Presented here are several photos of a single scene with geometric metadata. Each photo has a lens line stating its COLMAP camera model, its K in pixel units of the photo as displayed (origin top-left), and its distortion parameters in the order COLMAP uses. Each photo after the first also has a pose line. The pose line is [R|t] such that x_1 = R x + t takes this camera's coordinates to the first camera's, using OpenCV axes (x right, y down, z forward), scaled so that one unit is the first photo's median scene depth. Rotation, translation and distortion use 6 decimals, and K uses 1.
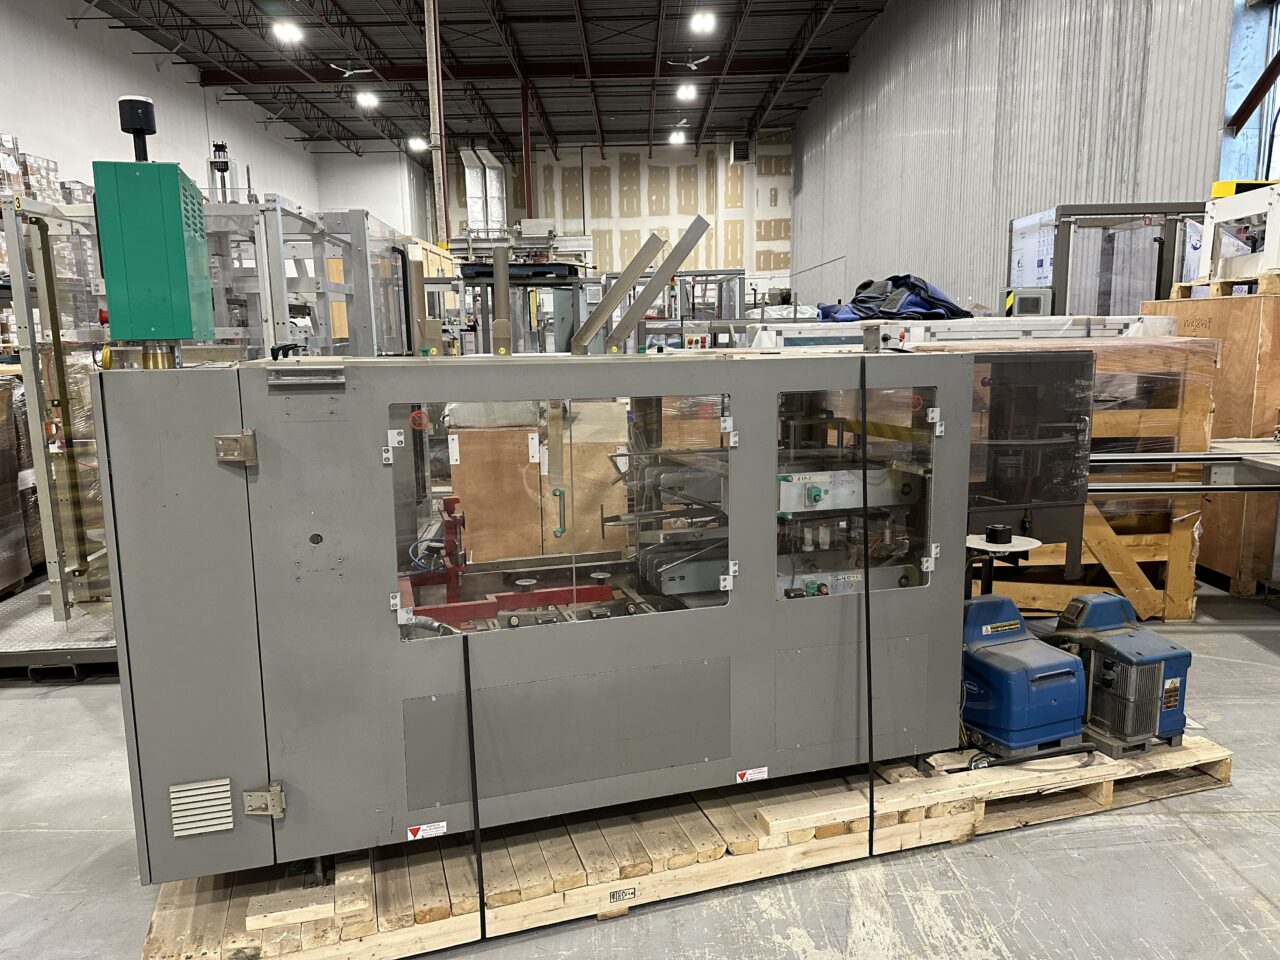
lens RADIAL K [[957.1, 0, 640.0], [0, 957.1, 480.0], [0, 0, 1]] dist [0.051036, -0.044745]
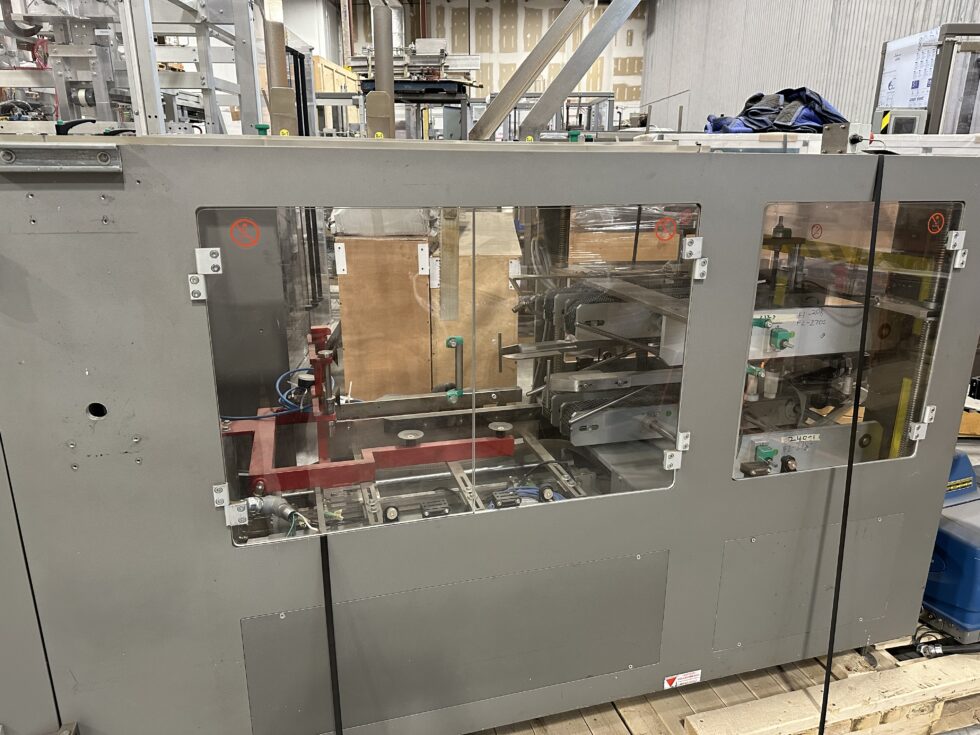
lens RADIAL K [[687.2, 0, 490.0], [0, 687.2, 367.5], [0, 0, 1]] dist [0.024487, -0.032419]
pose [[0.999534, 0.027015, -0.014238, -0.022499], [-0.024726, 0.989579, 0.141849, -0.017810], [0.017922, -0.141431, 0.989786, 0.216679]]
